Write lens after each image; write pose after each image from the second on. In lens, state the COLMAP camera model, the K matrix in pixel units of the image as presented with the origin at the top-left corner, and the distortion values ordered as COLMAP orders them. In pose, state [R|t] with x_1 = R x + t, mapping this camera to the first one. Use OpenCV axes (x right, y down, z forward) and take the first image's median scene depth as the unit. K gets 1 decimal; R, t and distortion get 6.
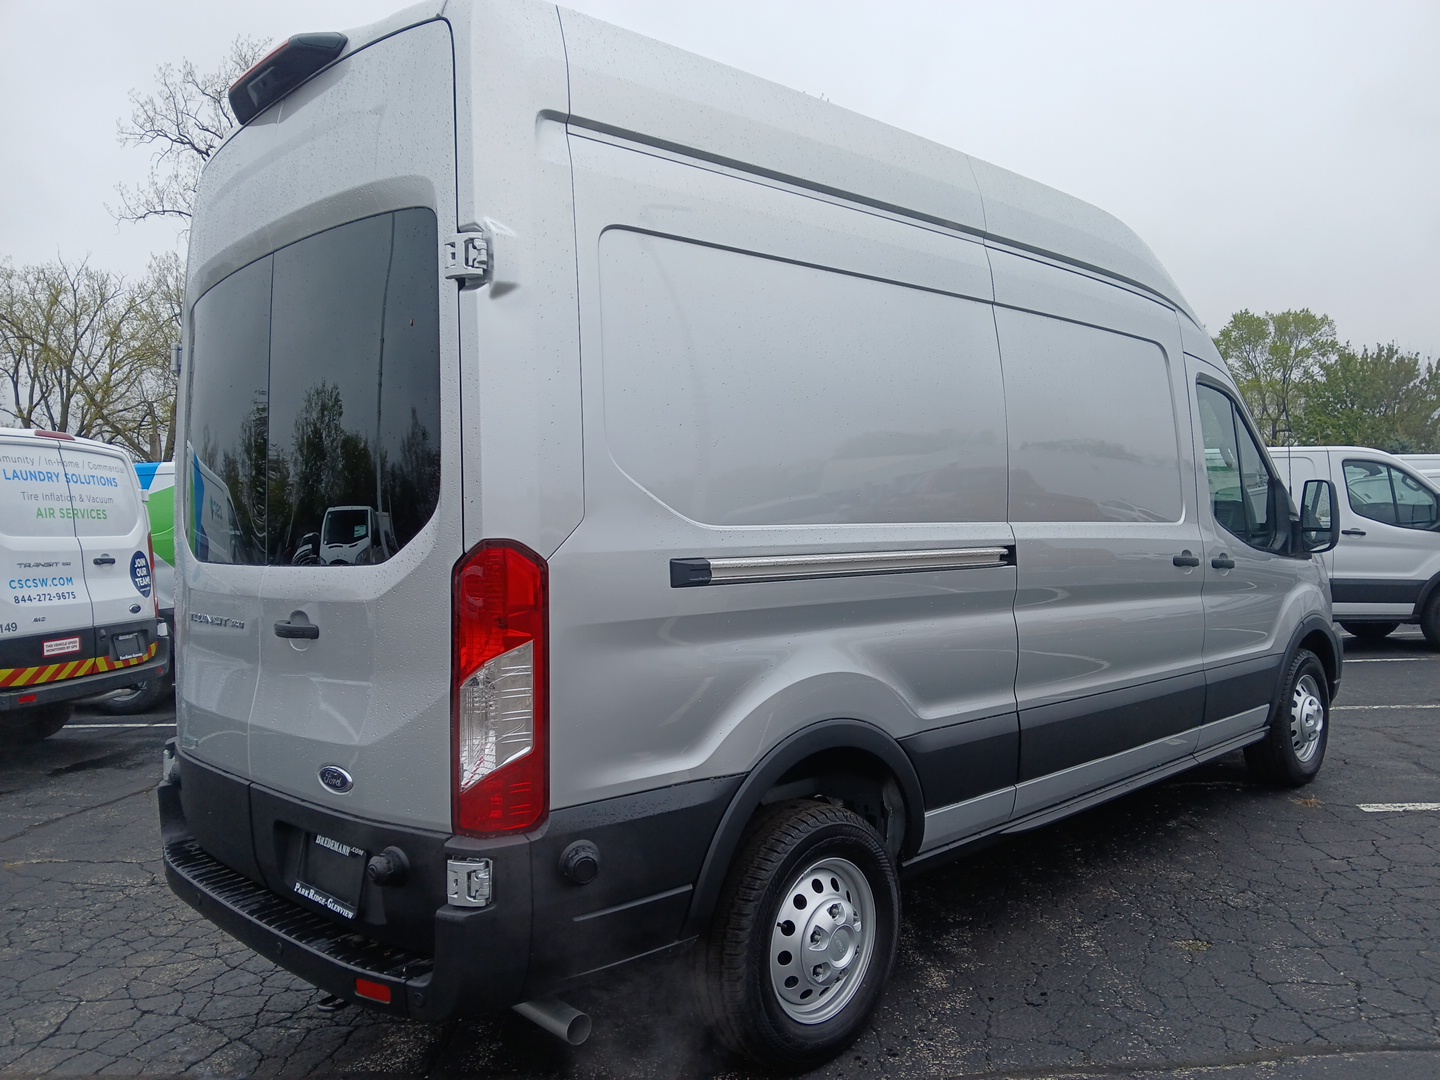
lens RADIAL K [[1104.8, 0, 723.0], [0, 1104.8, 538.2], [0, 0, 1]] dist [0.103209, -0.174507]
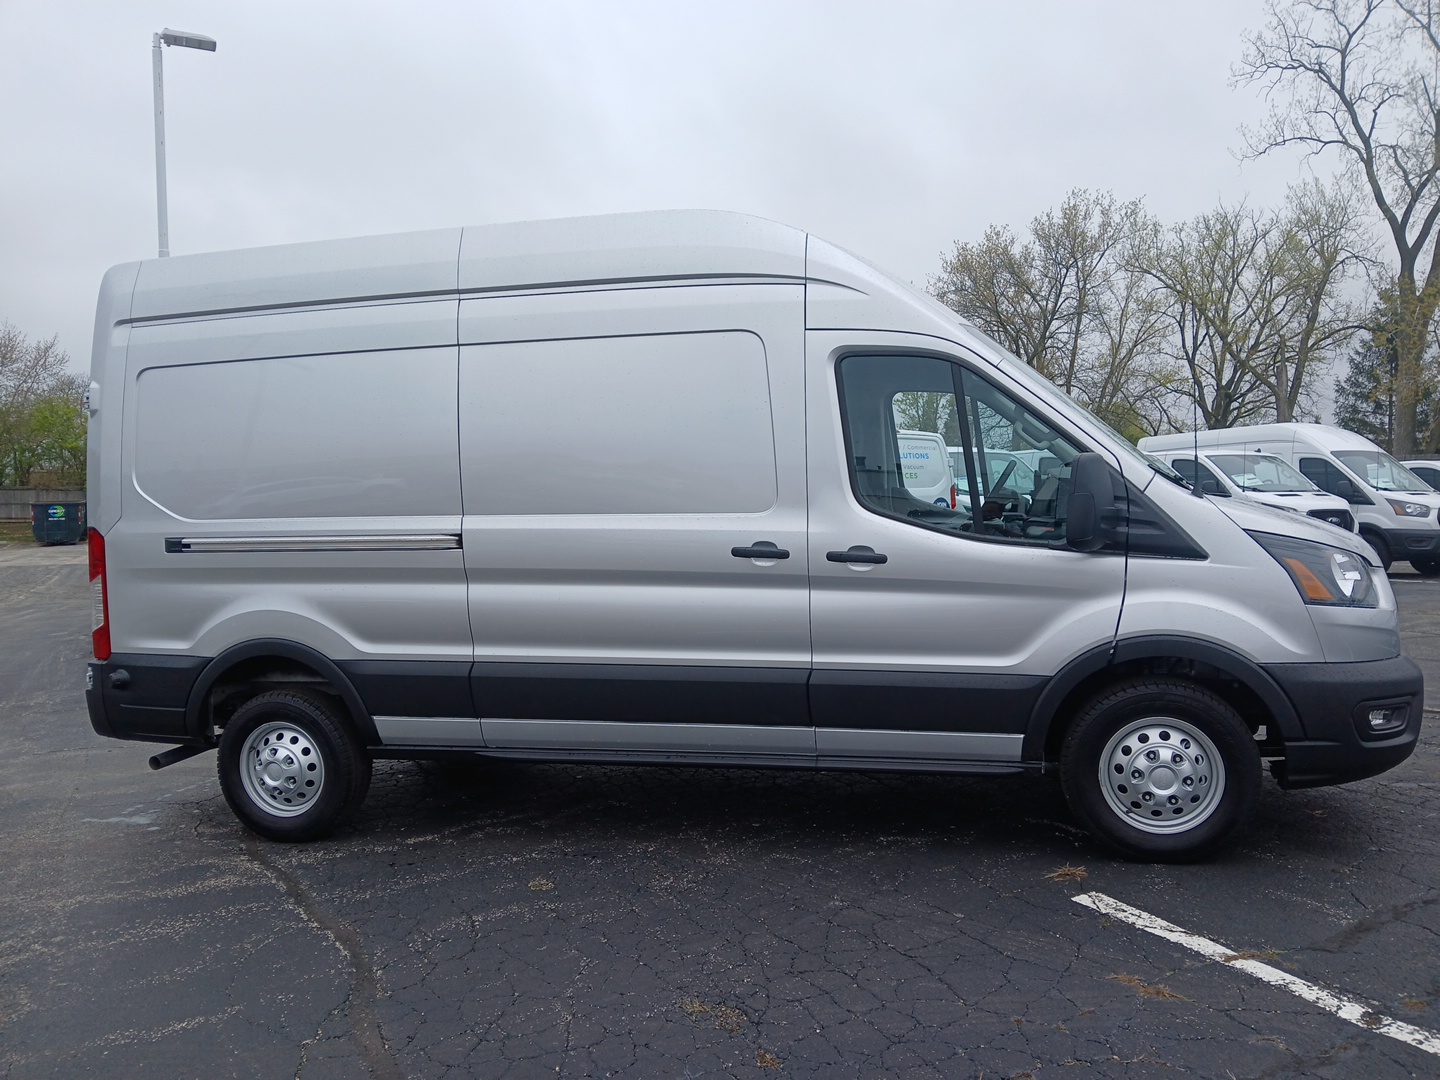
lens RADIAL K [[1104.8, 0, 723.0], [0, 1104.8, 538.2], [0, 0, 1]] dist [0.103209, -0.174507]
pose [[0.517144, 0.046084, -0.854657, 1.491150], [0.011144, 0.998102, 0.060562, -0.061869], [0.855826, -0.040844, 0.515649, 0.581367]]
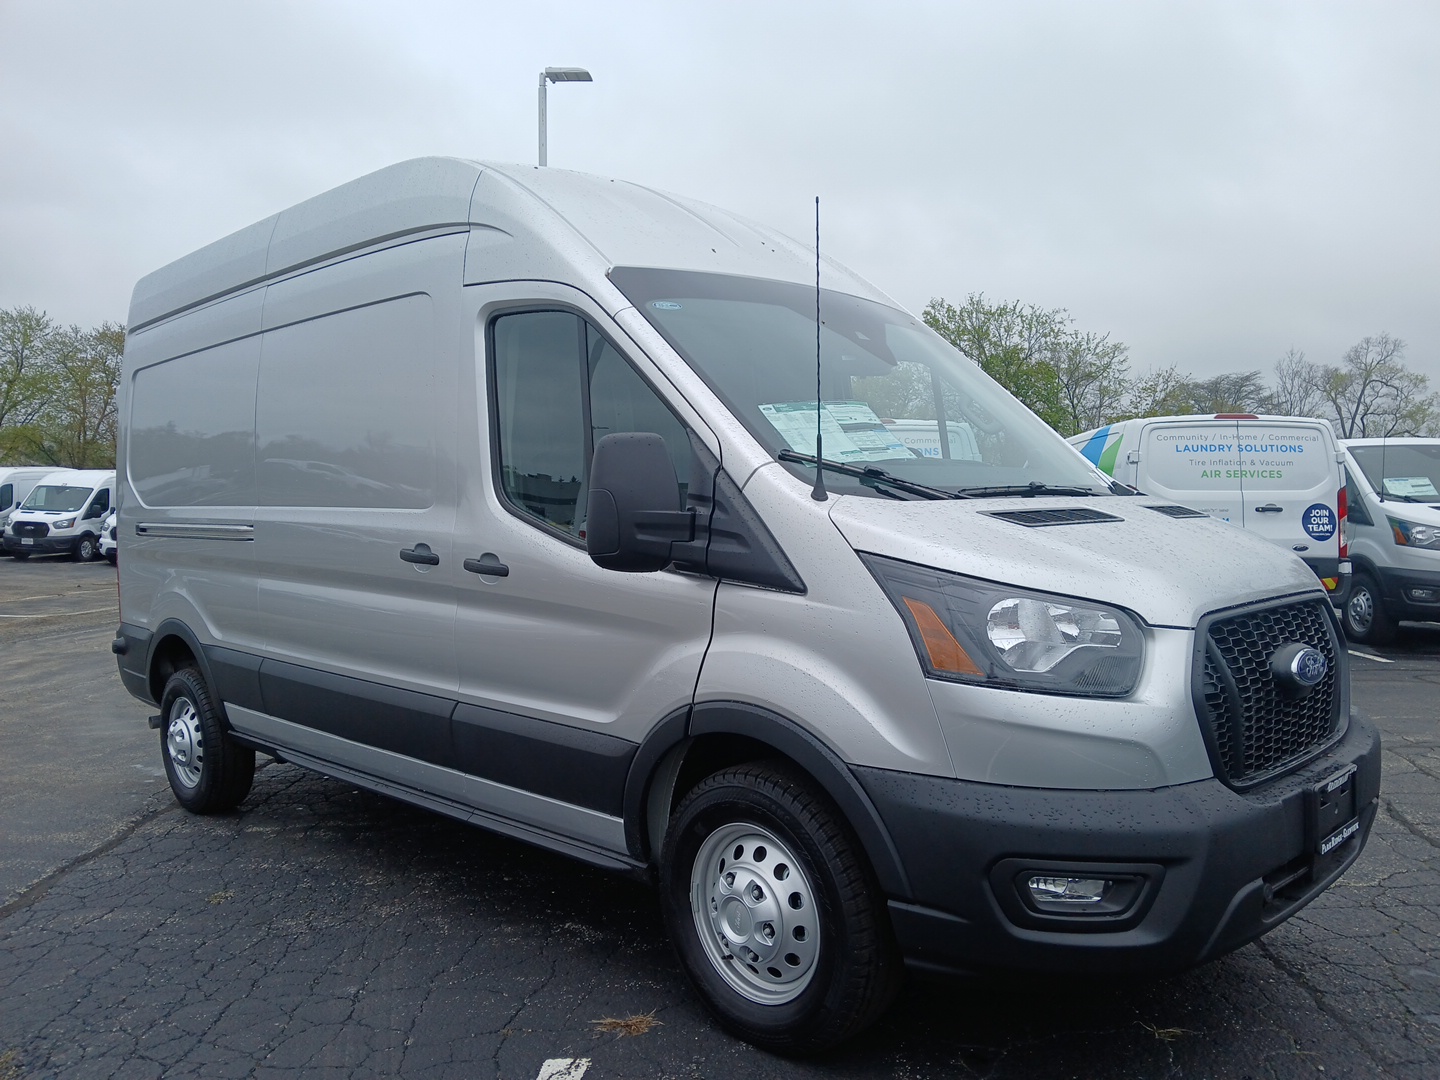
lens RADIAL K [[1103.6, 0, 726.1], [0, 1103.6, 545.6], [0, 0, 1]] dist [0.112277, -0.178431]
pose [[0.007562, 0.061408, -0.998084, 1.502624], [0.005755, 0.998093, 0.061452, -0.044349], [0.999955, -0.006209, 0.007194, 1.490471]]
